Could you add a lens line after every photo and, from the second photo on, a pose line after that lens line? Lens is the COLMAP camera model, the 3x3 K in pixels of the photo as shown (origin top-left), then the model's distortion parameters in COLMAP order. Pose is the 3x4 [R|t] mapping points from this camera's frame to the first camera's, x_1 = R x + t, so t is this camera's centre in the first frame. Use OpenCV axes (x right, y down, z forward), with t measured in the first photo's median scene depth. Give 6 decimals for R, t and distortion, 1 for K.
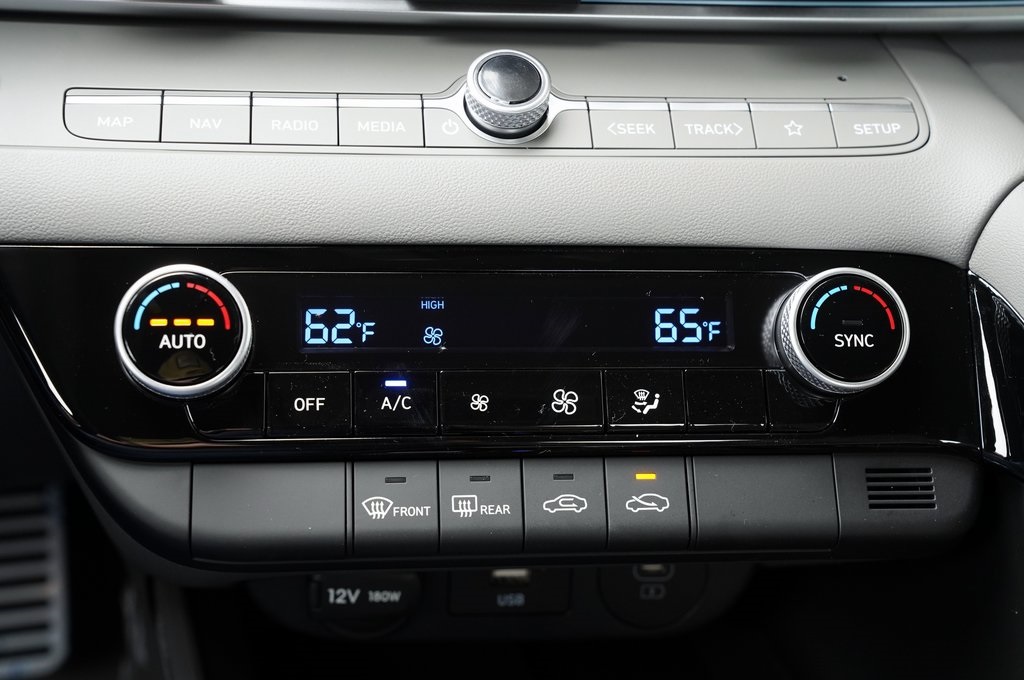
lens RADIAL K [[1491.1, 0, 514.7], [0, 1491.1, 331.7], [0, 0, 1]] dist [0.154960, 0.000000]
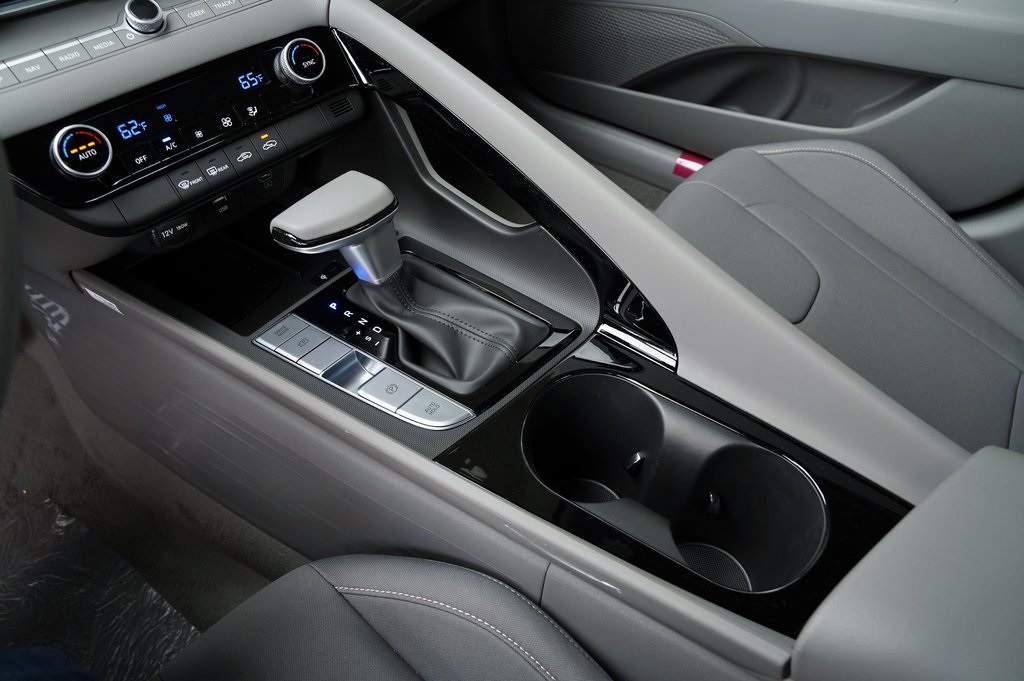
lens RADIAL K [[707.2, 0, 516.5], [0, 707.2, 335.8], [0, 0, 1]] dist [-0.121467, 0.075426]
pose [[0.757004, -0.502063, 0.418183, -0.284351], [0.308268, 0.838717, 0.448915, -0.026085], [-0.576121, -0.210919, 0.789682, -0.378043]]
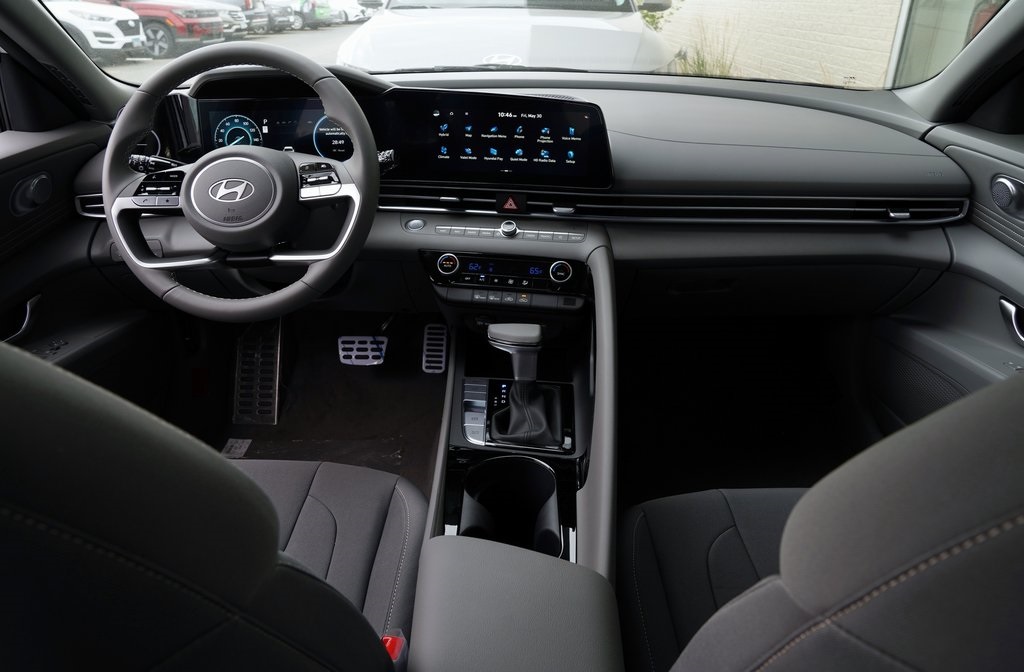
lens RADIAL K [[707.2, 0, 507.9], [0, 707.2, 336.4], [0, 0, 1]] dist [-0.121467, 0.075426]
pose [[0.958287, 0.078359, -0.274855, 0.773543], [-0.087523, 0.995937, -0.021215, 0.310458], [0.272076, 0.044386, 0.961251, -1.577669]]
